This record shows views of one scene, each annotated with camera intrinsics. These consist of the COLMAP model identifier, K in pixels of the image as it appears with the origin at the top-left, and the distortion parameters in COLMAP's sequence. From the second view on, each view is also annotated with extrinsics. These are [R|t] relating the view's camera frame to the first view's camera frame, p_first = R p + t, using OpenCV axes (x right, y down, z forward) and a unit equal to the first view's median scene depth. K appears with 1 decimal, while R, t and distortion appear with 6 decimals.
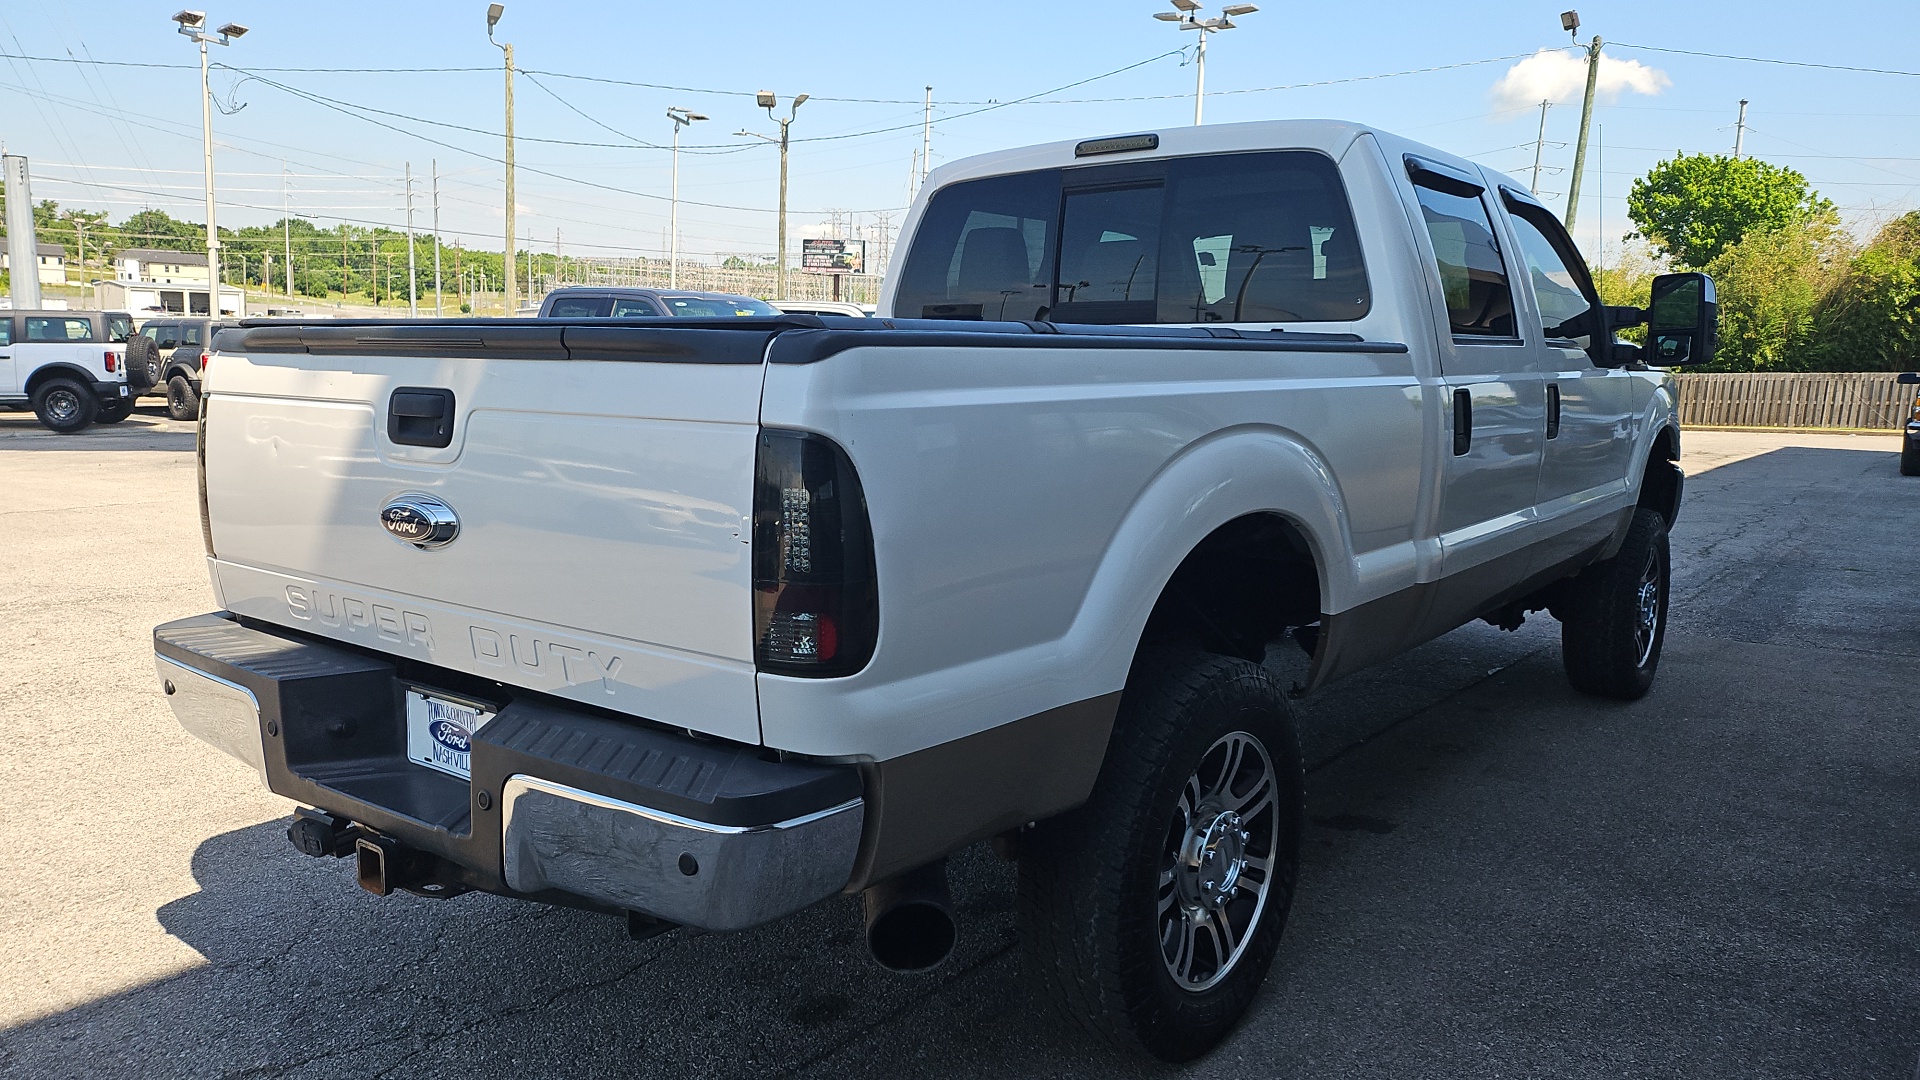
lens RADIAL K [[1350.1, 0, 990.4], [0, 1350.1, 533.6], [0, 0, 1]] dist [0.071182, -0.059918]
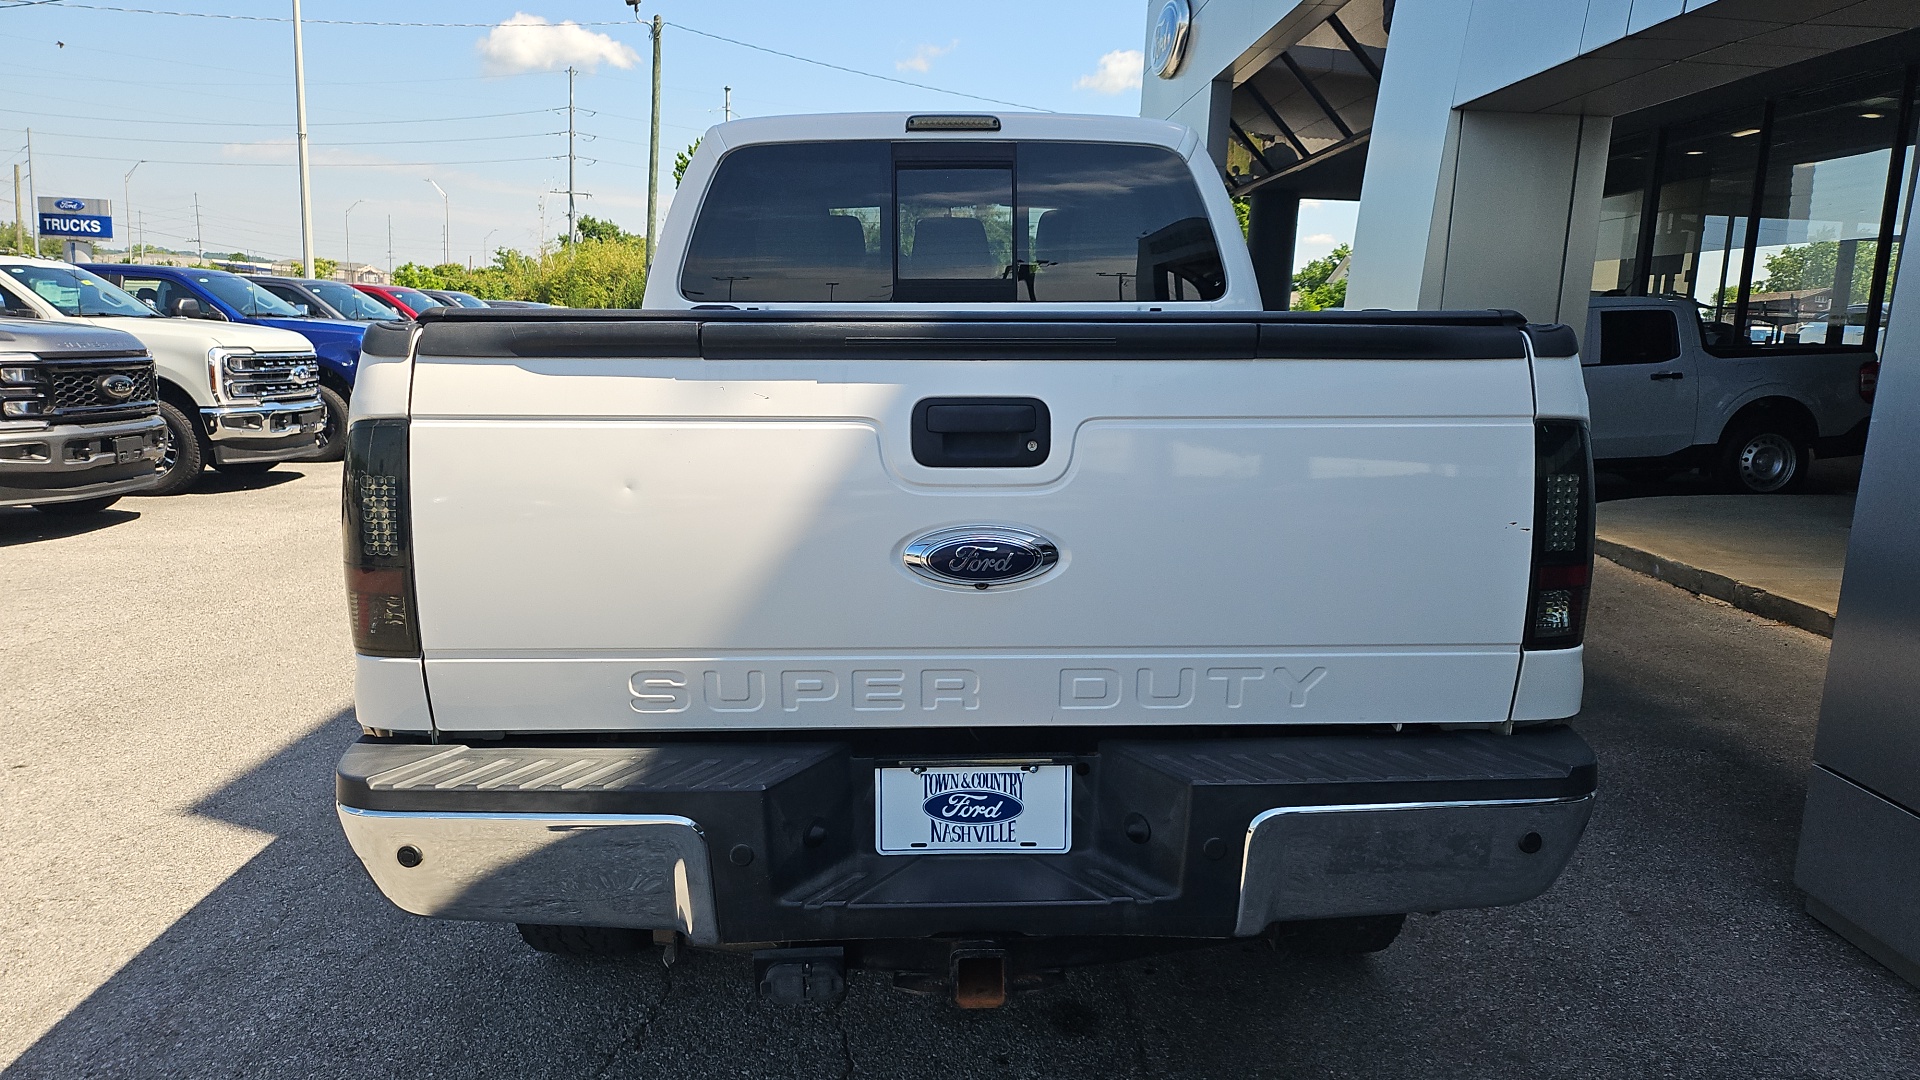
lens RADIAL K [[1371.9, 0, 982.3], [0, 1371.9, 540.5], [0, 0, 1]] dist [0.044144, -0.072326]
pose [[0.772171, -0.107186, 0.626310, -0.890286], [0.088381, 0.994206, 0.061183, -0.066380], [-0.629239, 0.008110, 0.777170, 0.327494]]
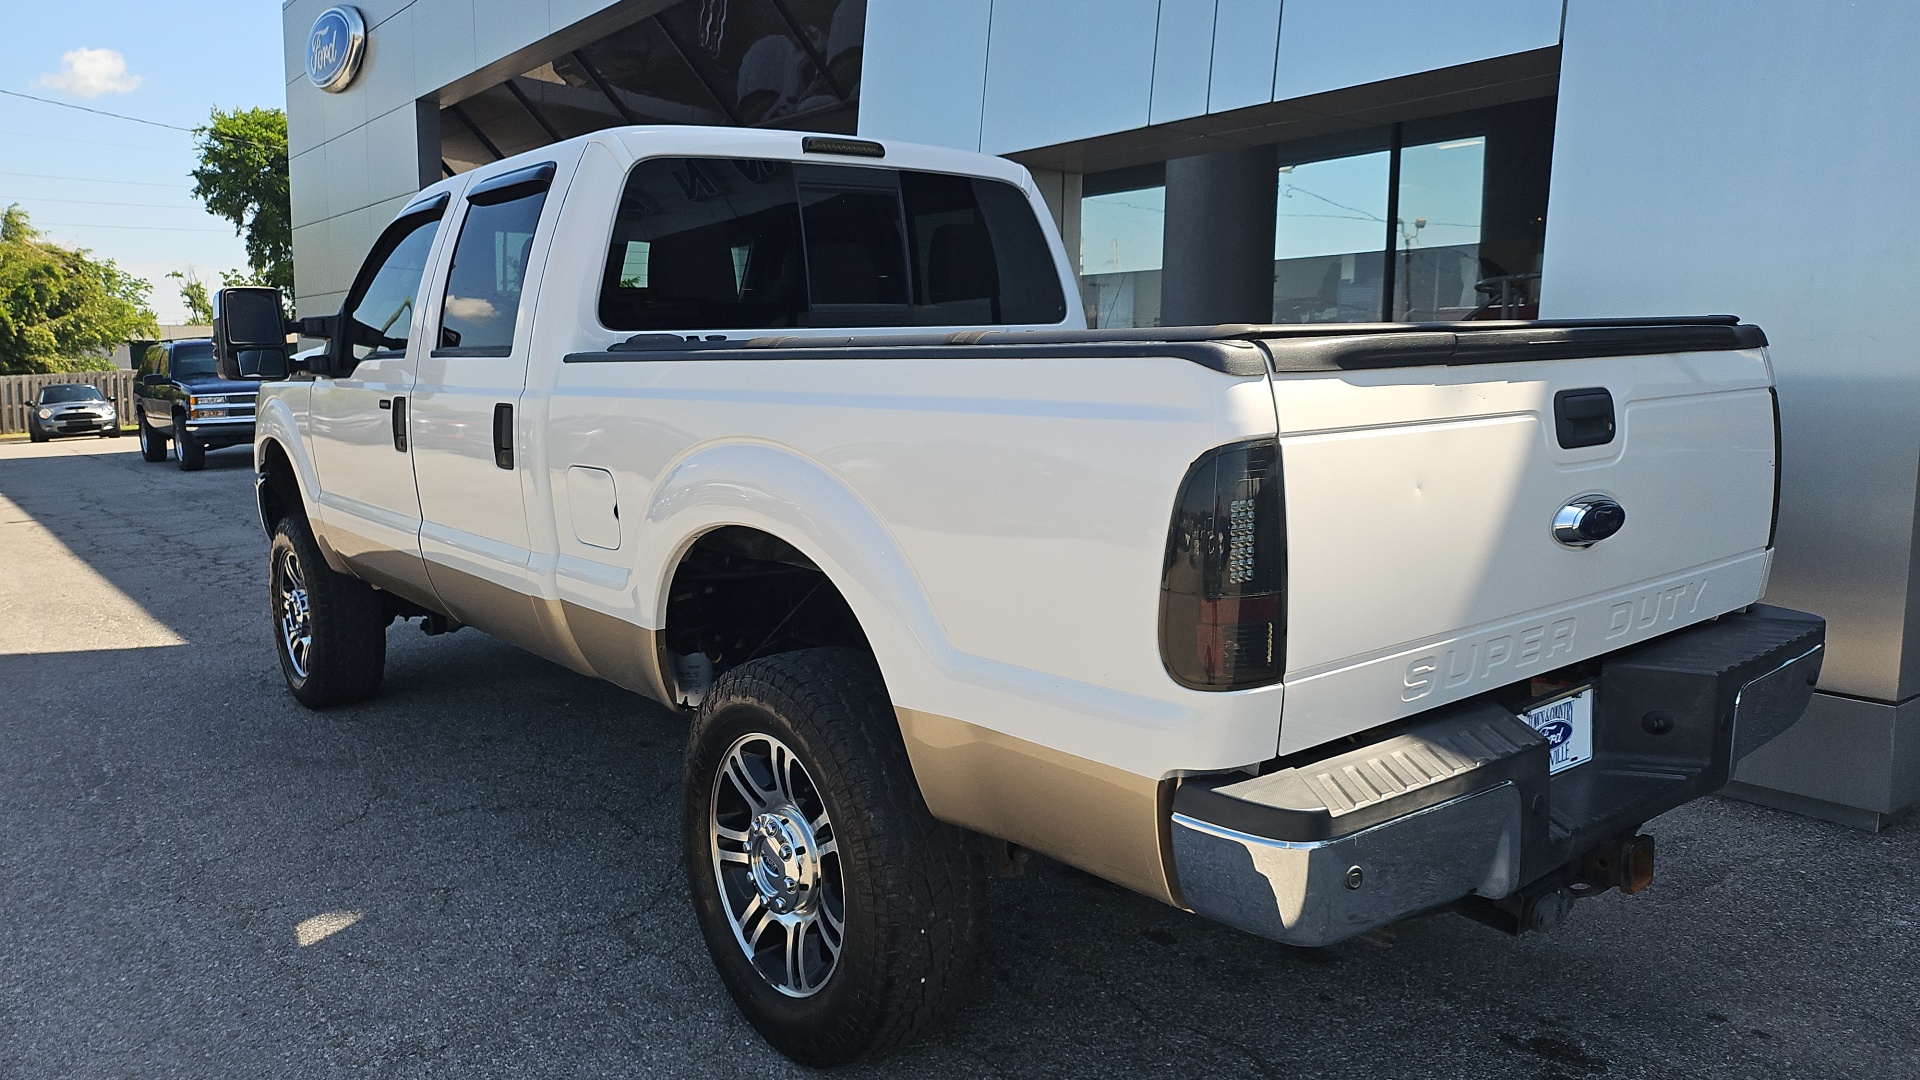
lens RADIAL K [[1371.9, 0, 982.3], [0, 1371.9, 540.5], [0, 0, 1]] dist [0.044144, -0.072326]
pose [[0.217563, -0.148352, 0.964706, -1.421495], [0.149315, 0.981806, 0.117308, -0.172984], [-0.964558, 0.118524, 0.235756, 1.123964]]
